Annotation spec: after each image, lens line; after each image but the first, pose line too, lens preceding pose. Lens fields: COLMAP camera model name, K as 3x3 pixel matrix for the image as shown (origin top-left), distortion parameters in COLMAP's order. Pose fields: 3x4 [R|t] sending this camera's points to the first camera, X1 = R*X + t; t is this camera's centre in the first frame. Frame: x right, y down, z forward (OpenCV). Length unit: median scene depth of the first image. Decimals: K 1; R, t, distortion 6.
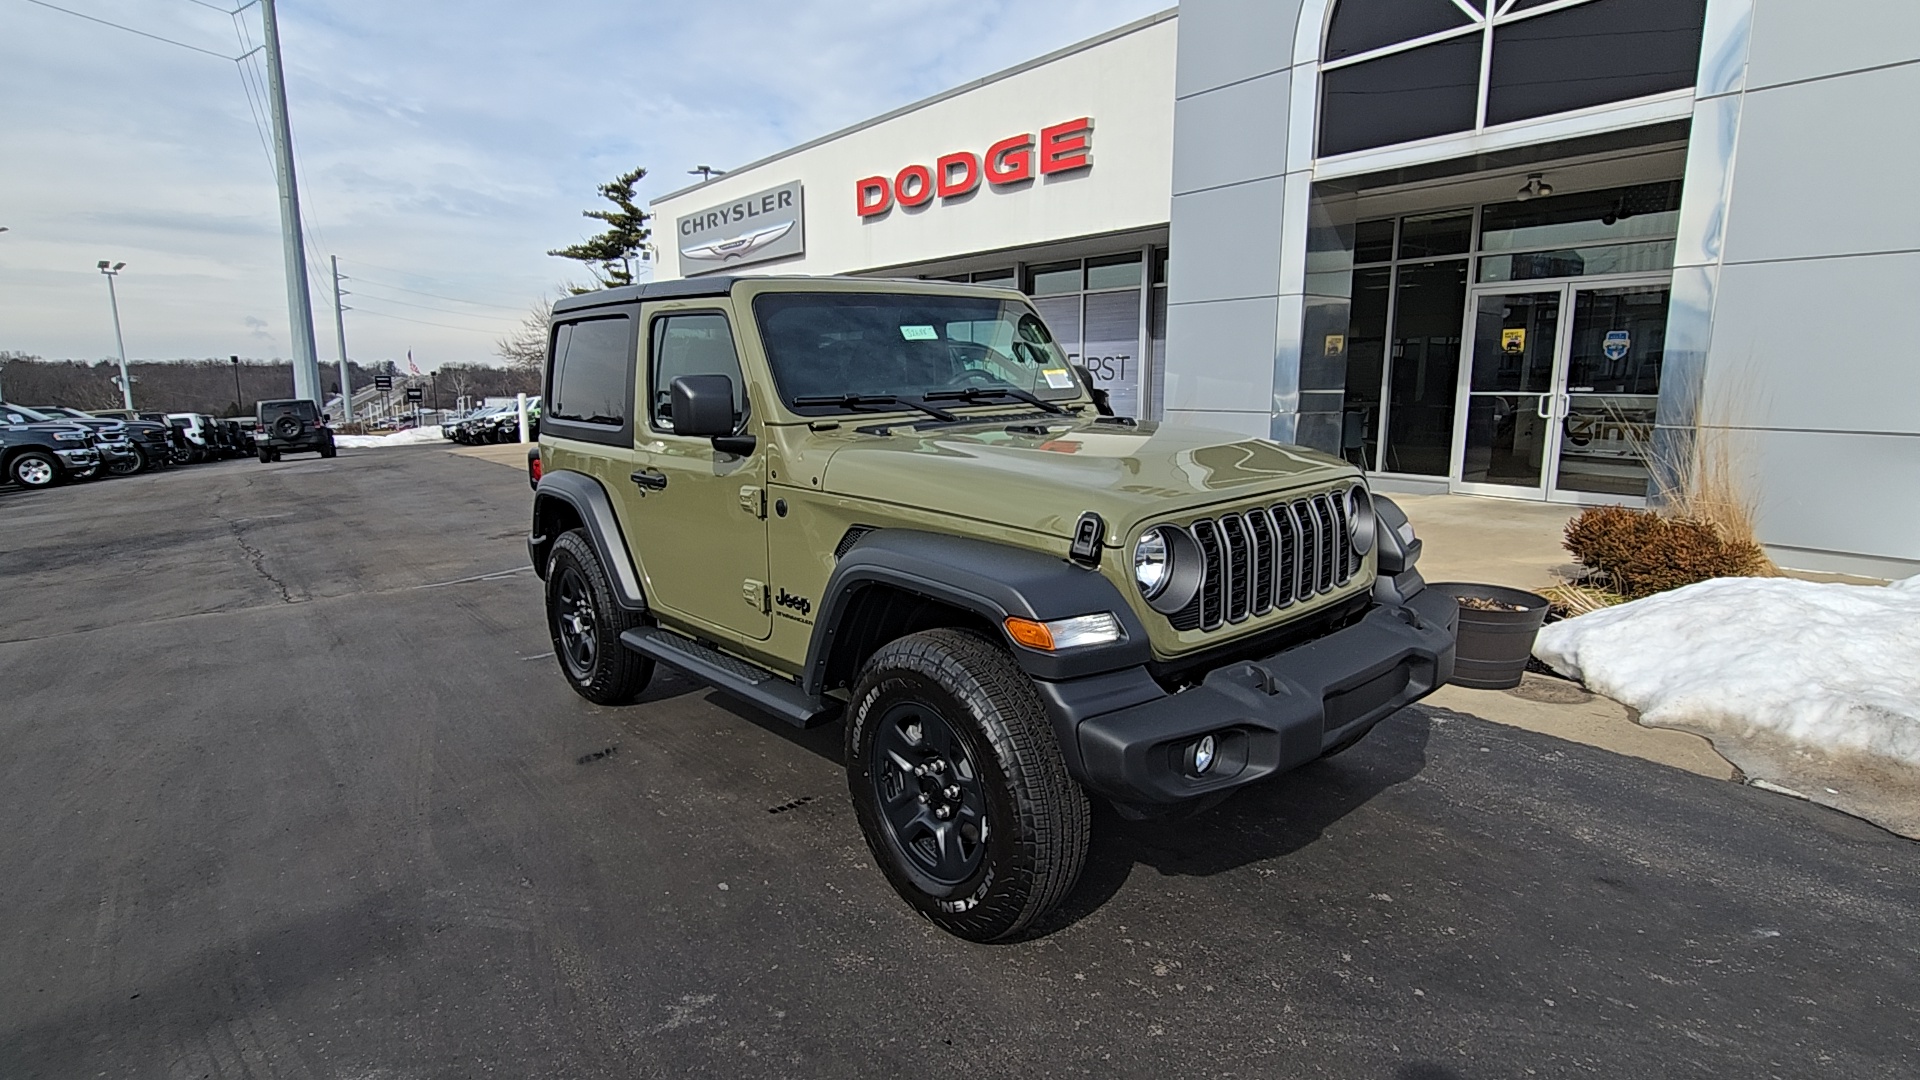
lens RADIAL K [[975.5, 0, 951.2], [0, 975.5, 550.3], [0, 0, 1]] dist [-0.004155, 0.002115]
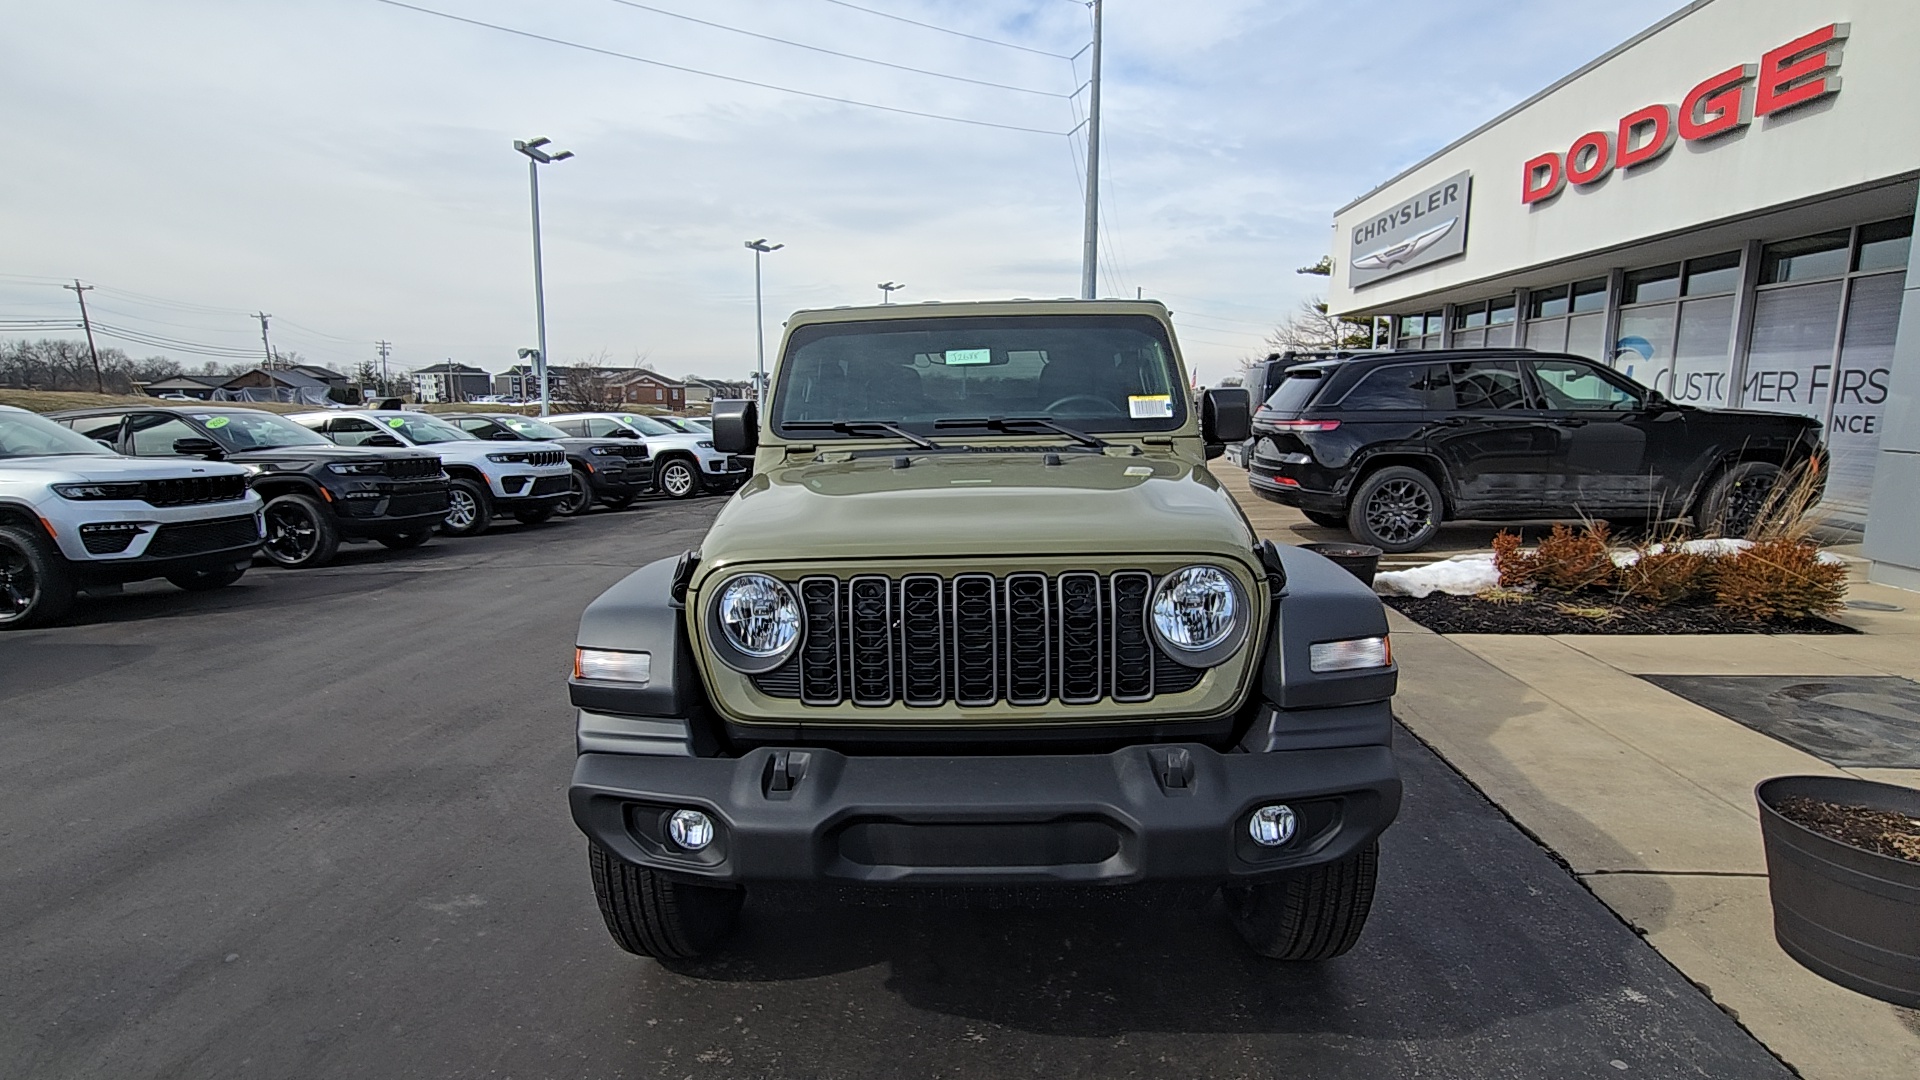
lens RADIAL K [[975.5, 0, 951.2], [0, 975.5, 550.3], [0, 0, 1]] dist [-0.004155, 0.002115]
pose [[0.724065, 0.115042, -0.680070, 0.162377], [-0.124745, 0.991574, 0.034921, -0.017248], [0.678357, 0.059550, 0.732315, 0.077967]]
